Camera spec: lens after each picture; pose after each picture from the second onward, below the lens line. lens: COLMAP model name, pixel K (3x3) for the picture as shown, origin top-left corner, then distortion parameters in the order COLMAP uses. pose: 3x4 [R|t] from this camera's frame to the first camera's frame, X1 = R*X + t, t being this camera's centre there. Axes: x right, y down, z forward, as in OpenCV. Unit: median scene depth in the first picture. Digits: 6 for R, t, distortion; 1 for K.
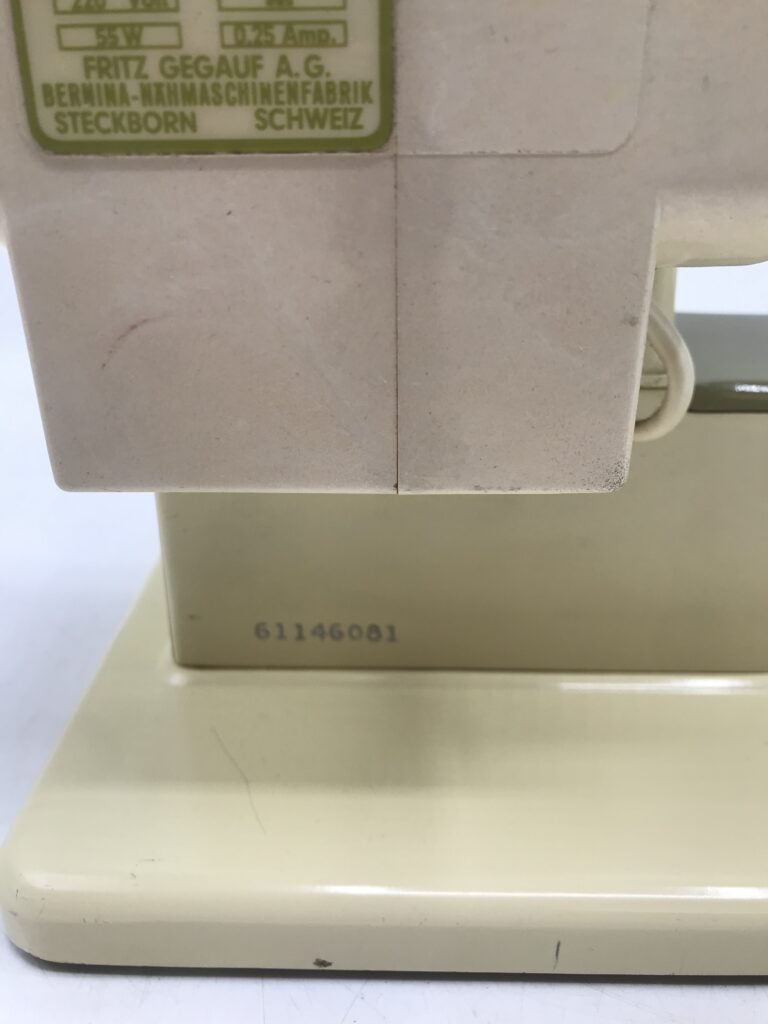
lens RADIAL K [[830.7, 0, 398.9], [0, 830.7, 488.9], [0, 0, 1]] dist [0.006041, -0.010326]
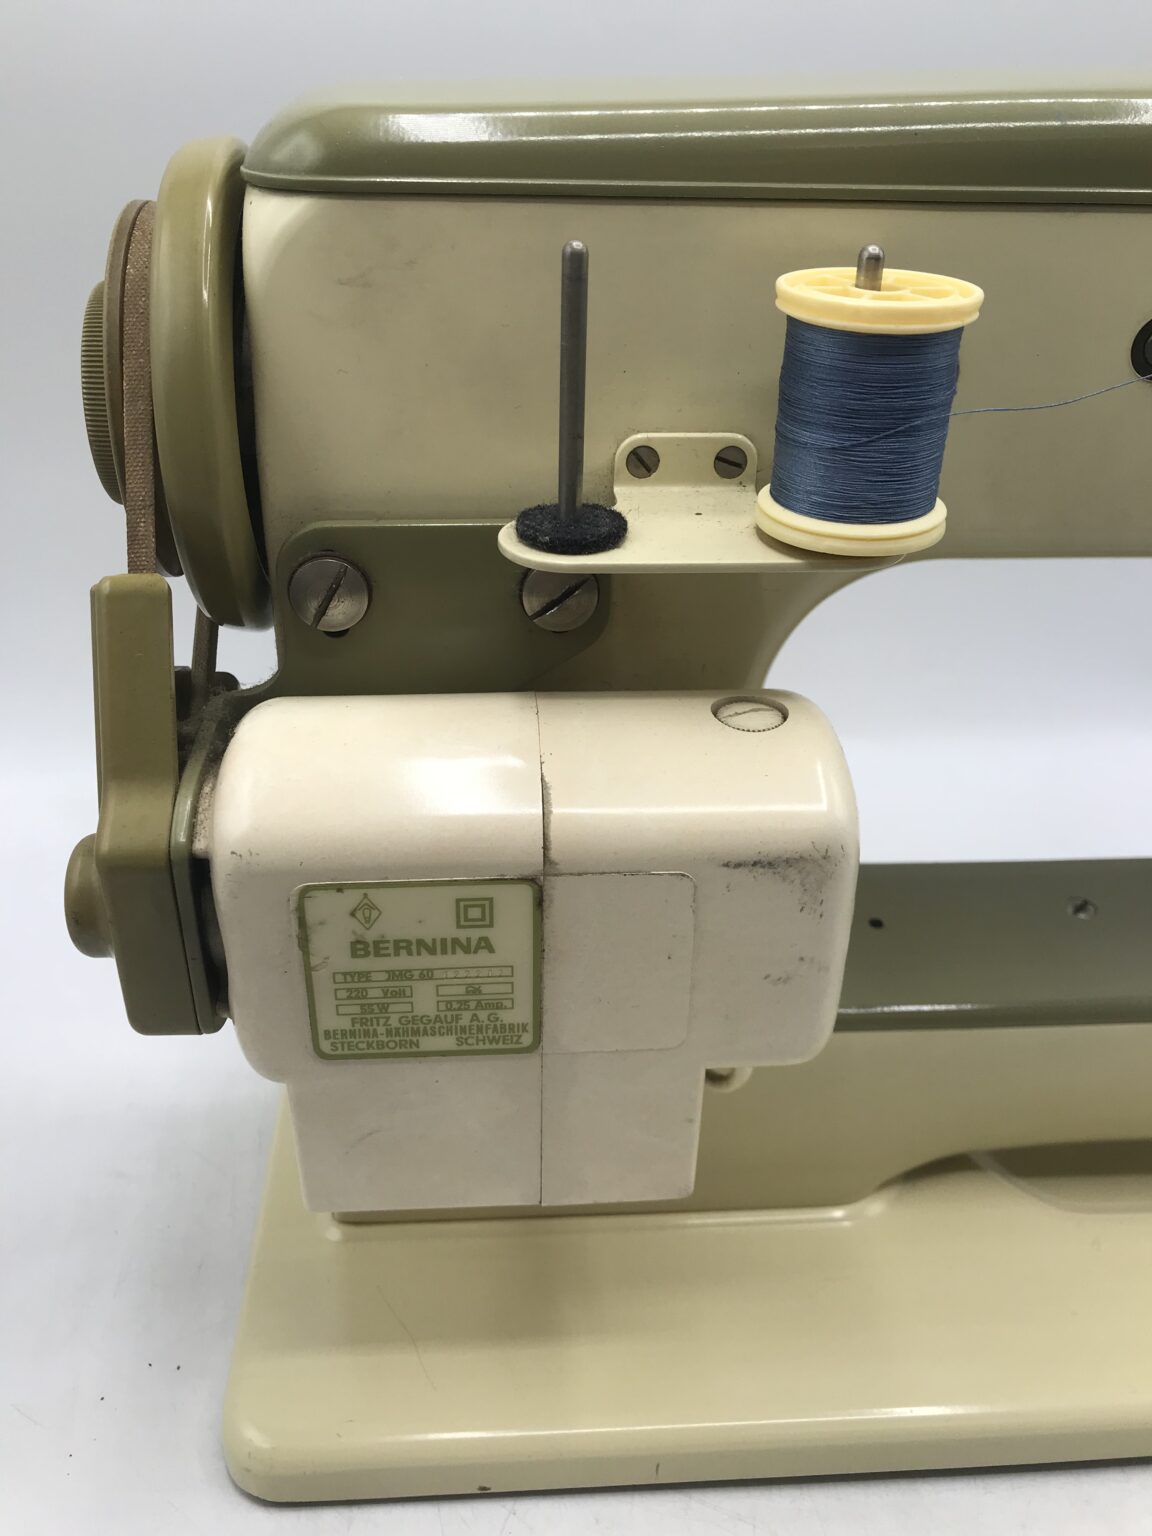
lens RADIAL K [[1246.1, 0, 598.3], [0, 1246.1, 733.3], [0, 0, 1]] dist [0.006041, -0.010326]
pose [[0.995318, -0.019763, 0.094610, -0.115921], [0.011477, 0.996113, 0.087329, -1.269677], [-0.095968, -0.085834, 0.991677, -1.411846]]
